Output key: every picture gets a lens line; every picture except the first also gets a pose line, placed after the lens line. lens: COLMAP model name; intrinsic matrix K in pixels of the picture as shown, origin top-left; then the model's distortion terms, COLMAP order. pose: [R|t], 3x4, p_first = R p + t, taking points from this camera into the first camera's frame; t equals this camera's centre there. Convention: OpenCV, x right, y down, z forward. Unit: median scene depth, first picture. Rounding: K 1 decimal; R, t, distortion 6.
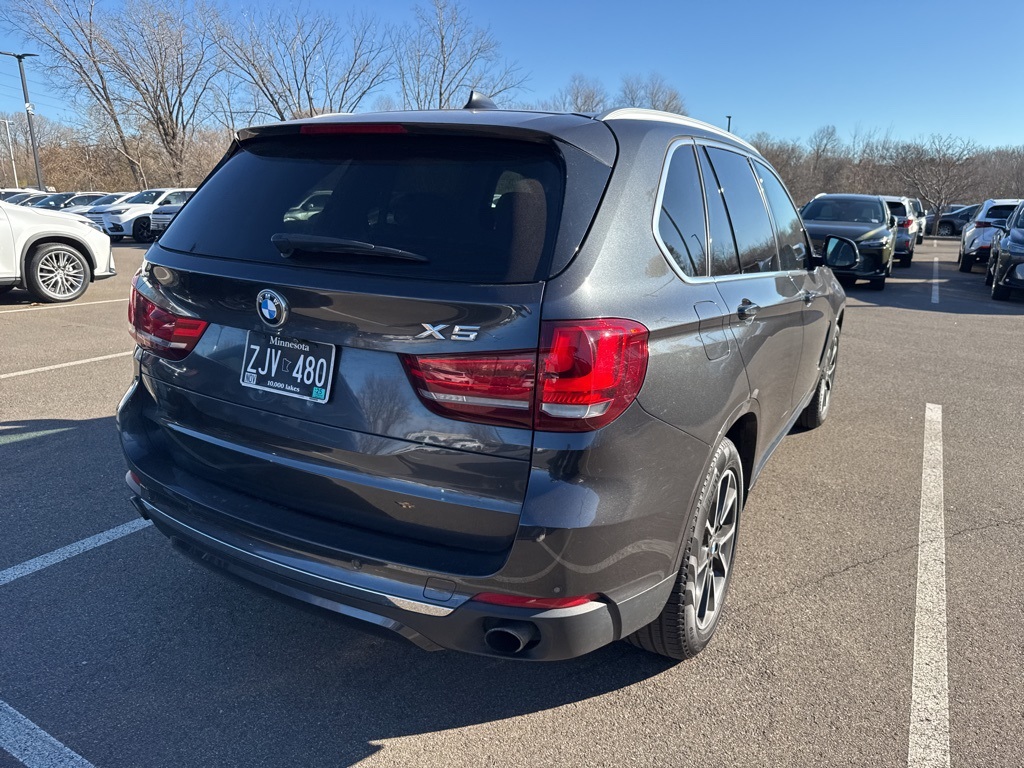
lens RADIAL K [[717.3, 0, 503.4], [0, 717.3, 384.0], [0, 0, 1]] dist [0.033195, -0.037153]
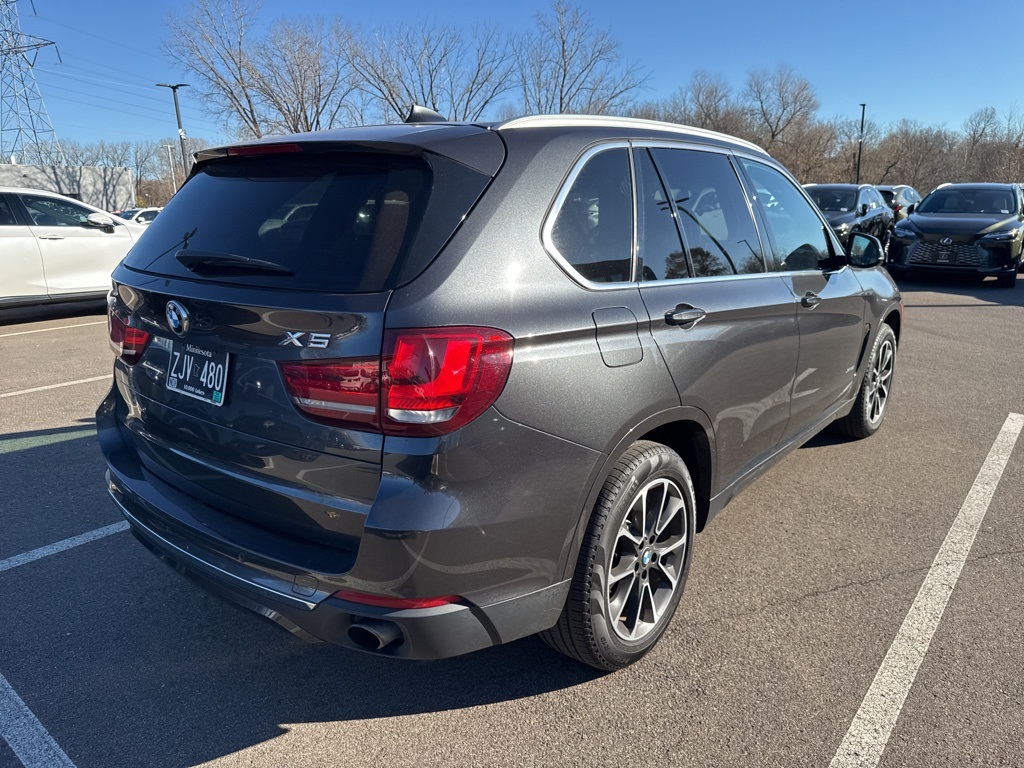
lens RADIAL K [[717.3, 0, 520.7], [0, 717.3, 389.0], [0, 0, 1]] dist [0.033195, -0.037153]
pose [[0.985304, 0.007048, -0.170667, 0.359827], [-0.006339, 0.999969, 0.004703, -0.006296], [0.170694, -0.003552, 0.985318, 0.016085]]
